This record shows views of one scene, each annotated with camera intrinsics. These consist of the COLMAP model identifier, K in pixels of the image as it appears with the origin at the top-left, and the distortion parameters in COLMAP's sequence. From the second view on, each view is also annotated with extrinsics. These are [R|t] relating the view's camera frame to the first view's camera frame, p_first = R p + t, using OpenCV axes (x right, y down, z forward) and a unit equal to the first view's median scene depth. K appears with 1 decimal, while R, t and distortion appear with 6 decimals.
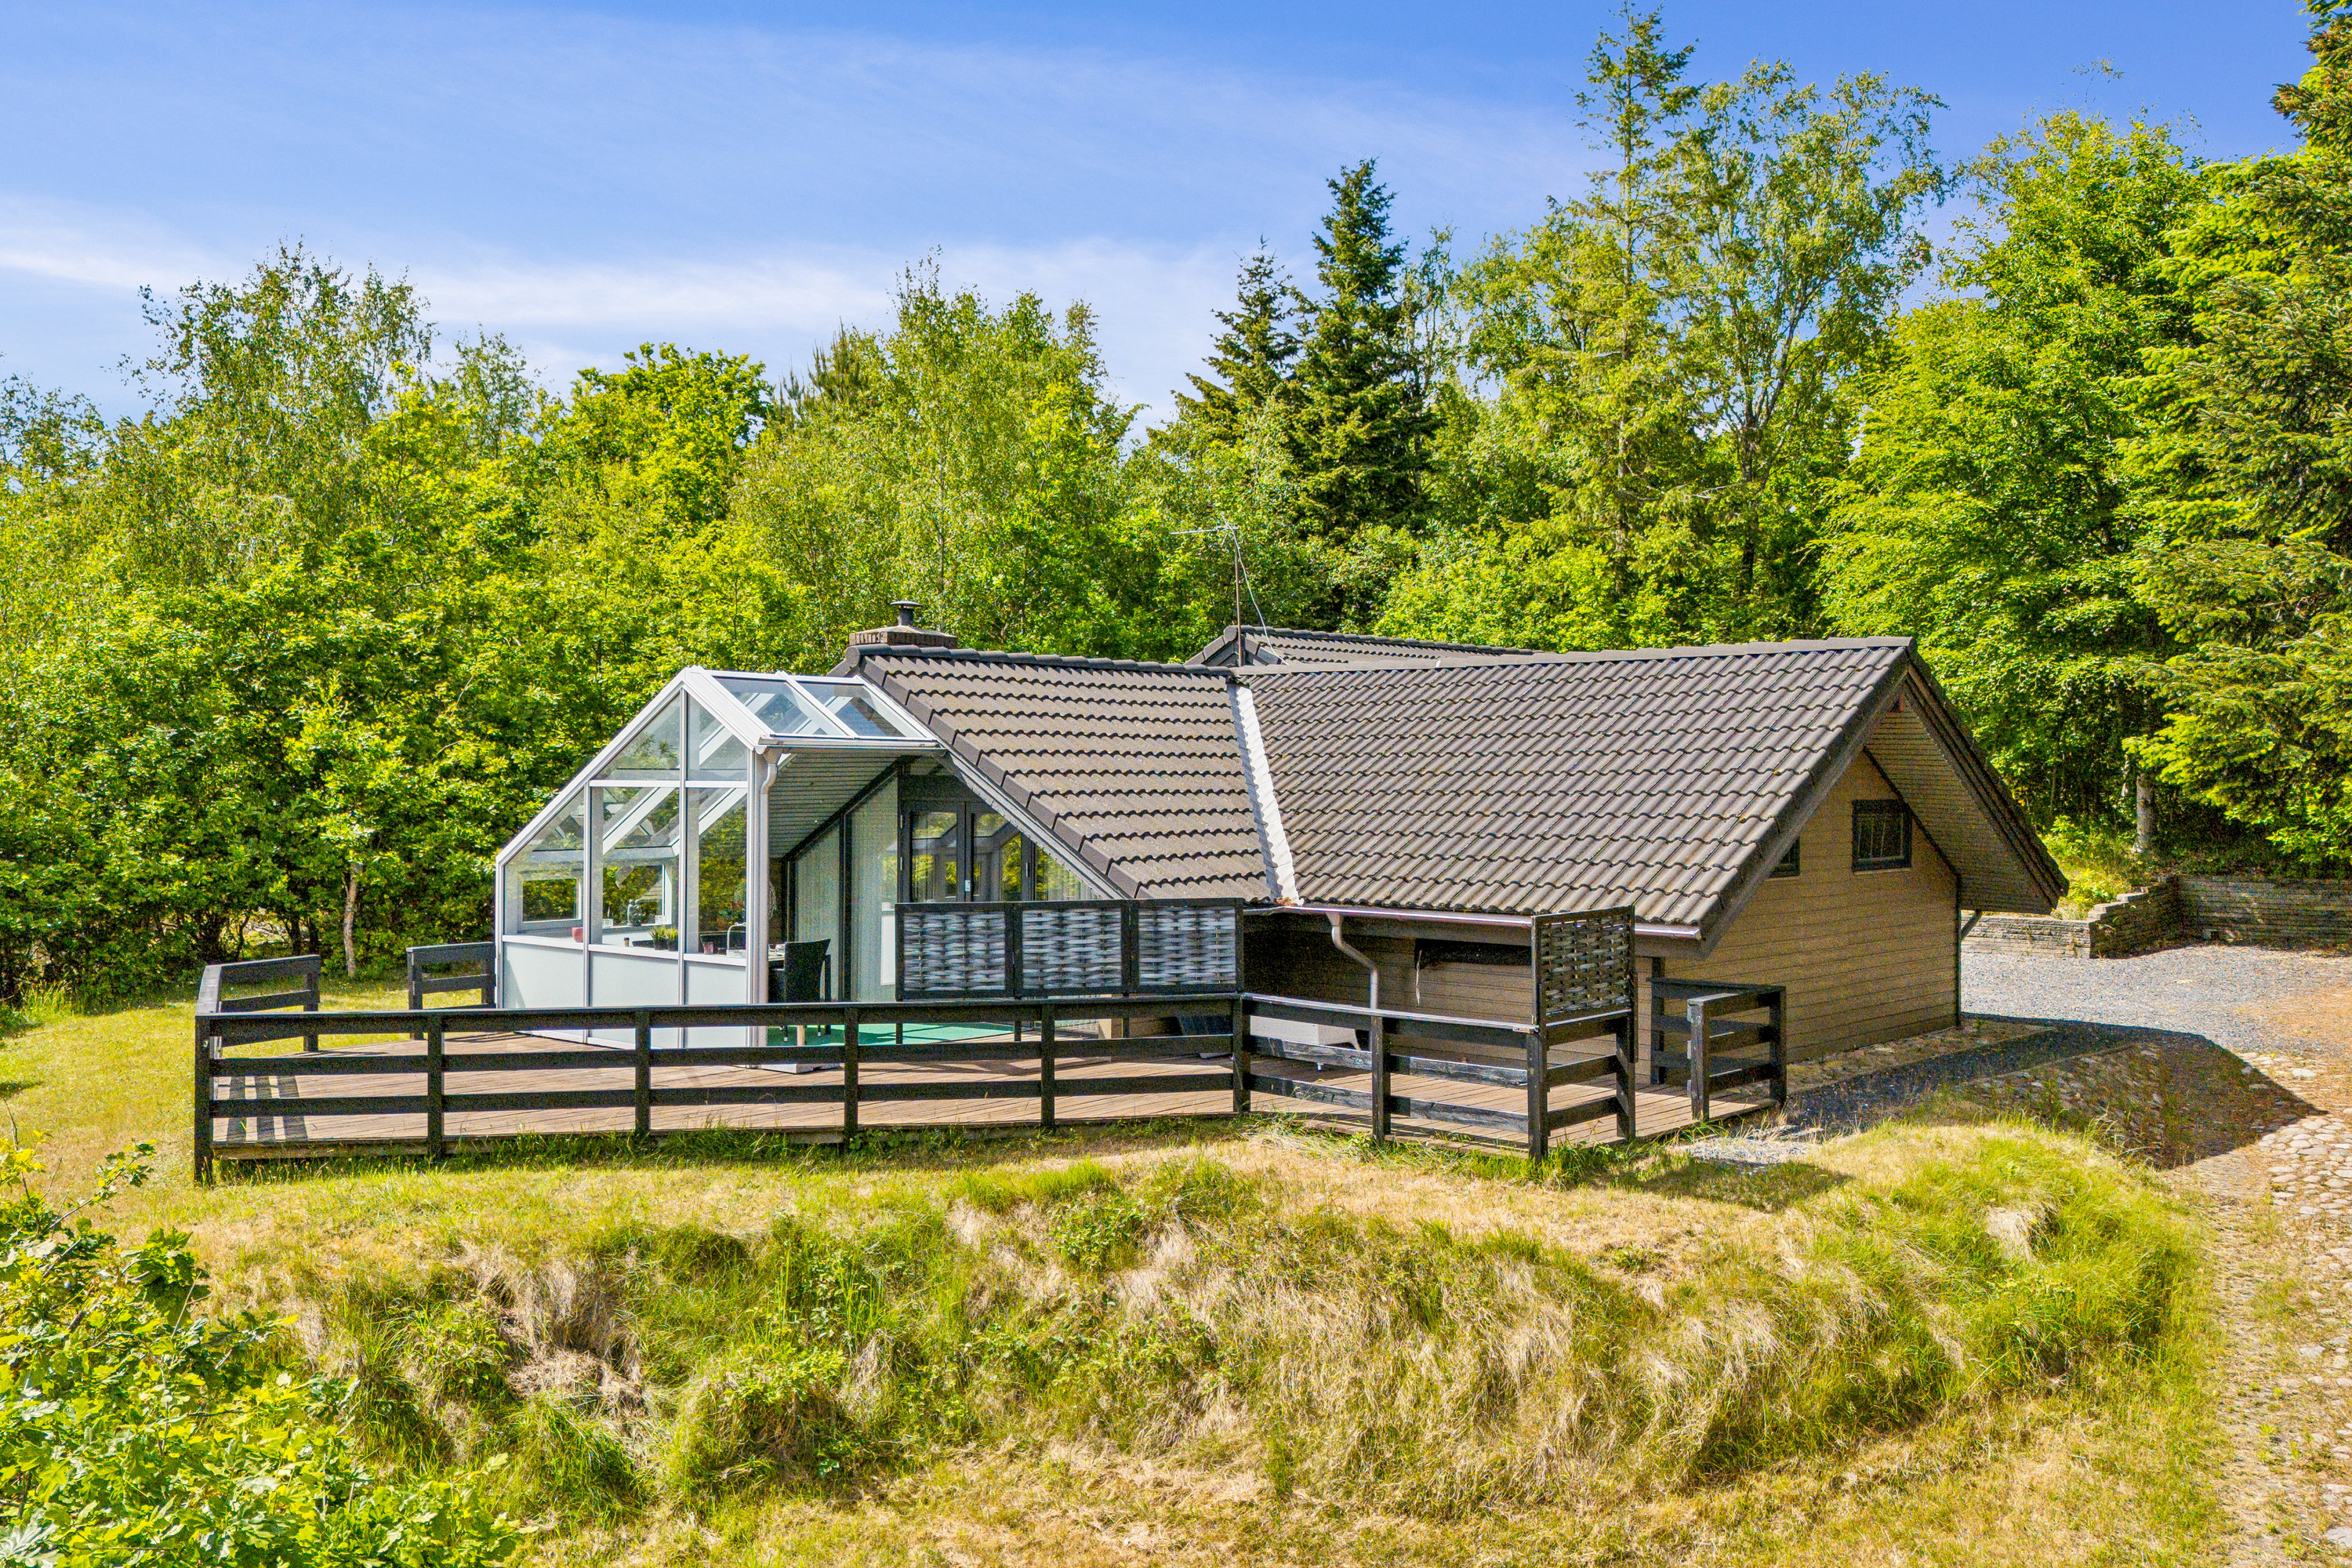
lens RADIAL K [[2040.5, 0, 1176.0], [0, 2040.5, 784.0], [0, 0, 1]] dist [0.047987, -0.002194]
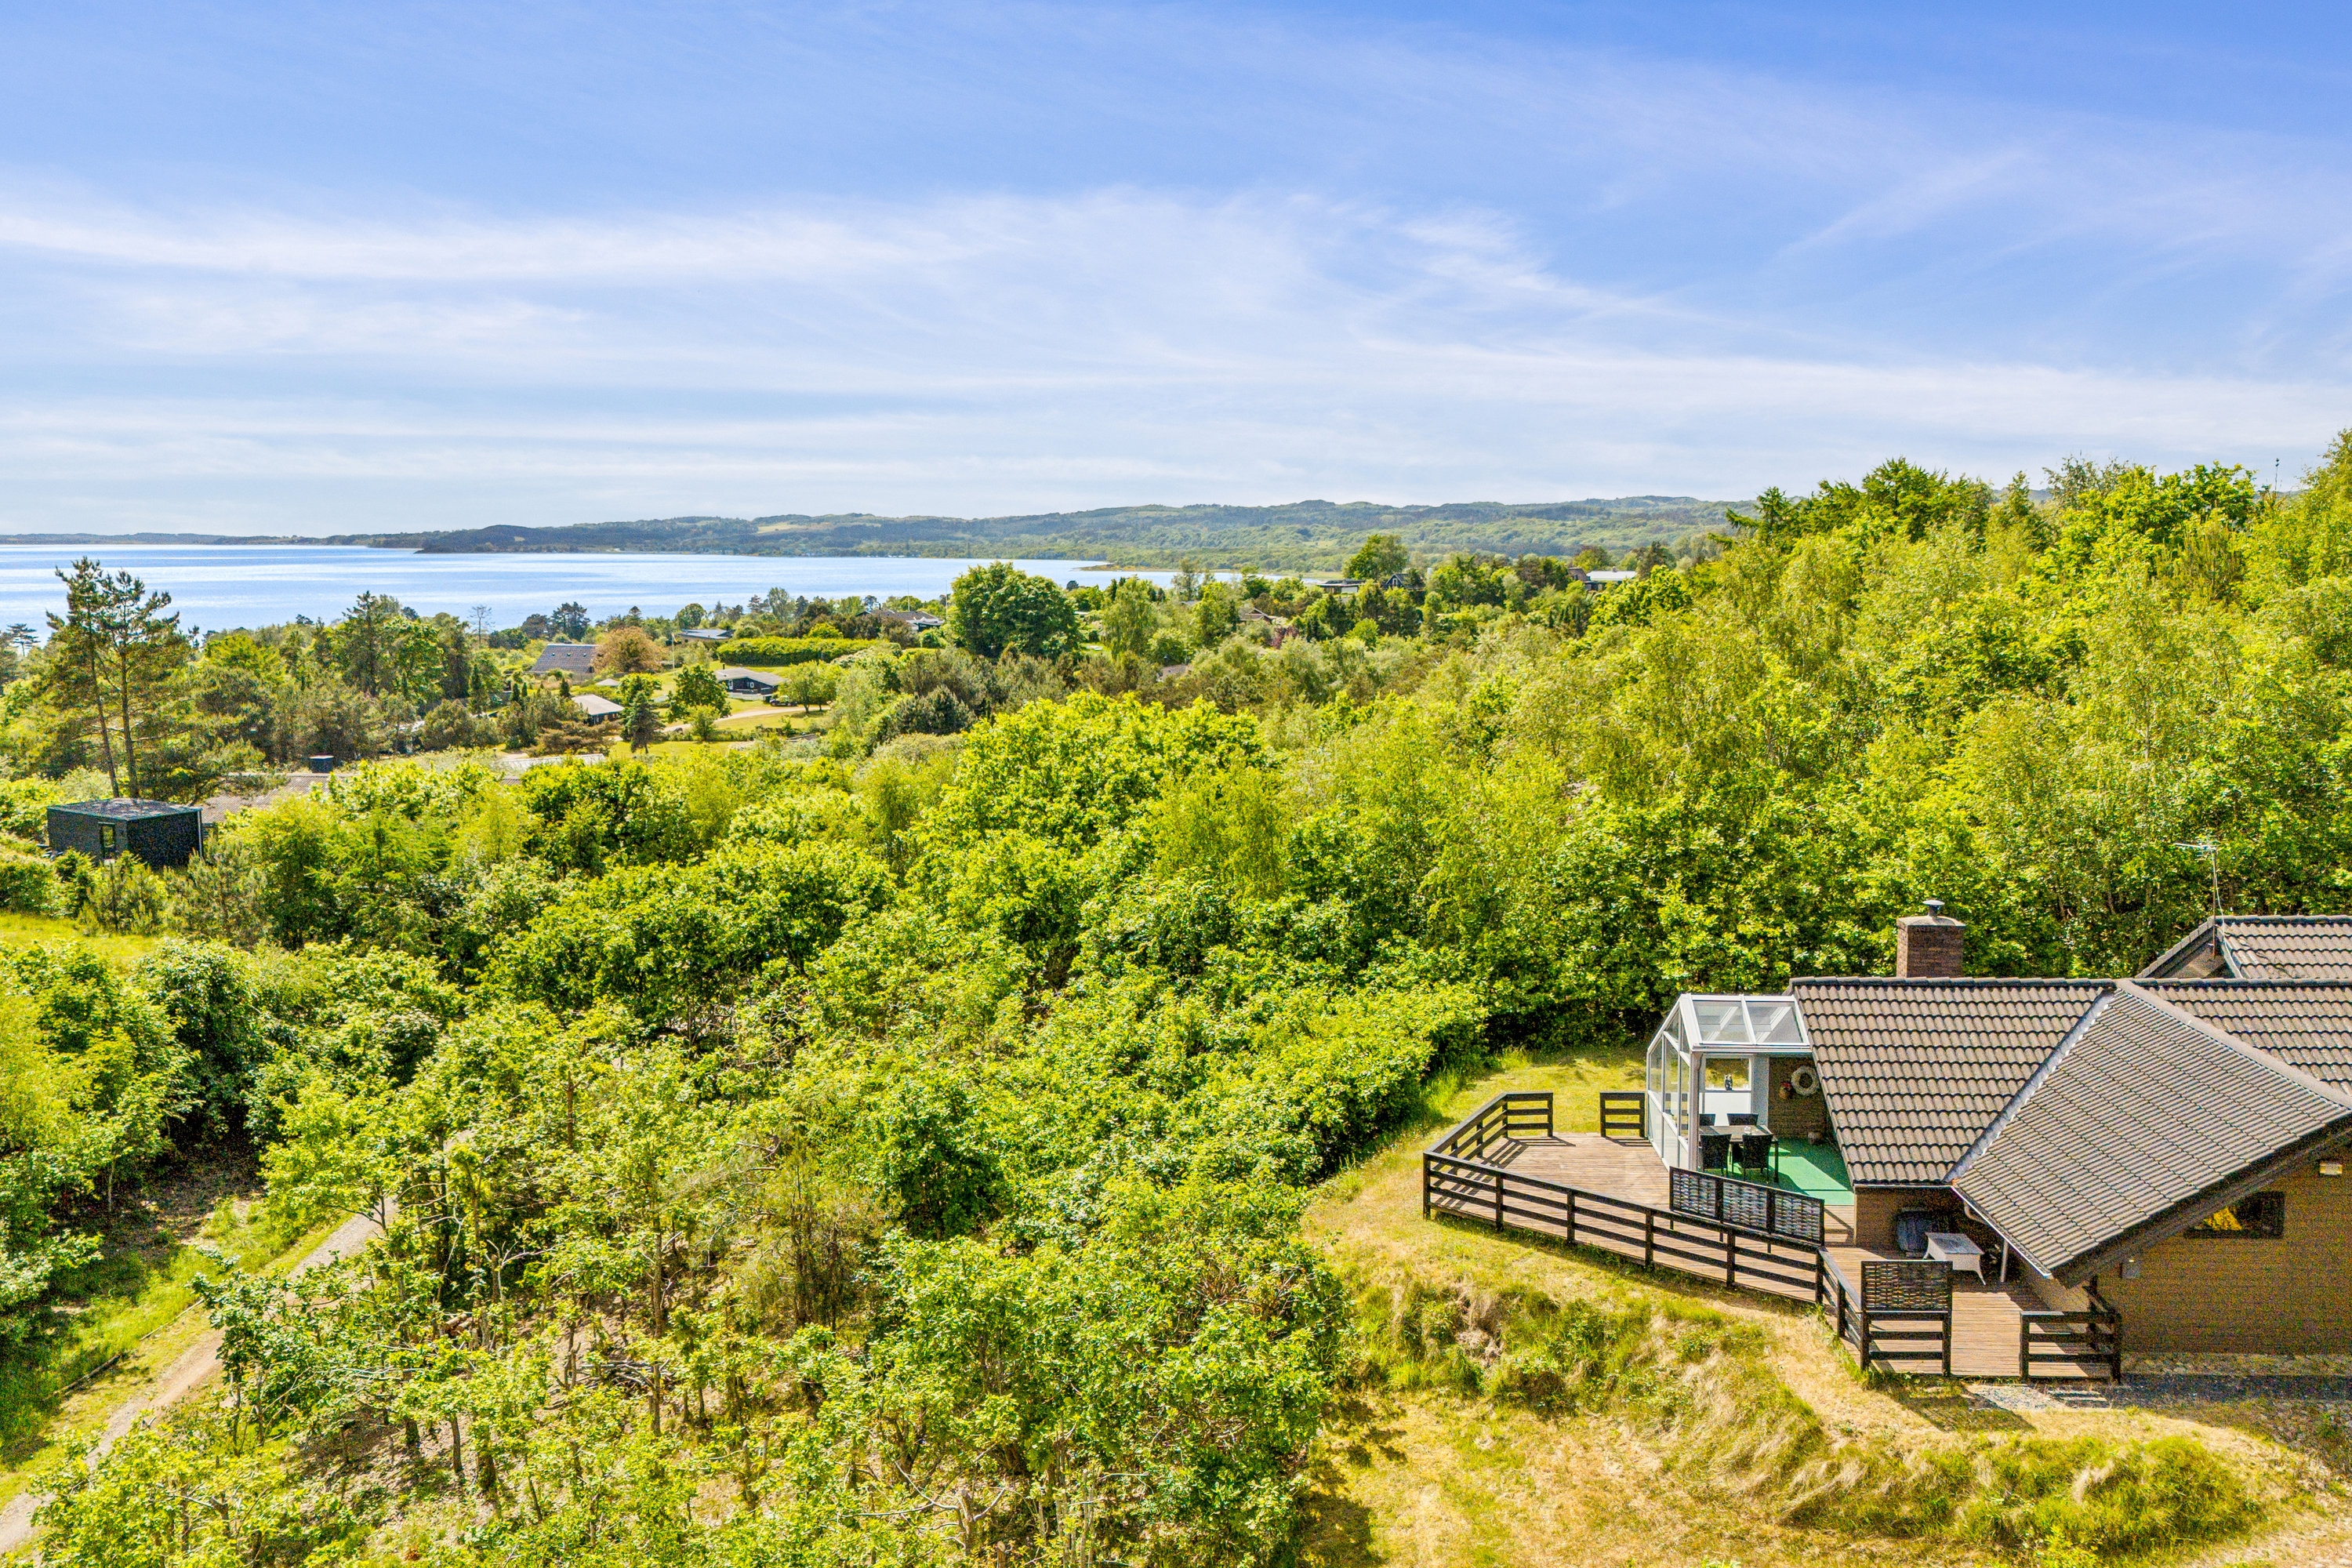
lens RADIAL K [[2040.5, 0, 1176.0], [0, 2040.5, 784.0], [0, 0, 1]] dist [0.047987, -0.002194]
pose [[0.634633, 0.081091, -0.768547, 1.273051], [0.005517, 0.993979, 0.109432, -0.638195], [0.772794, -0.073689, 0.630365, -0.822455]]
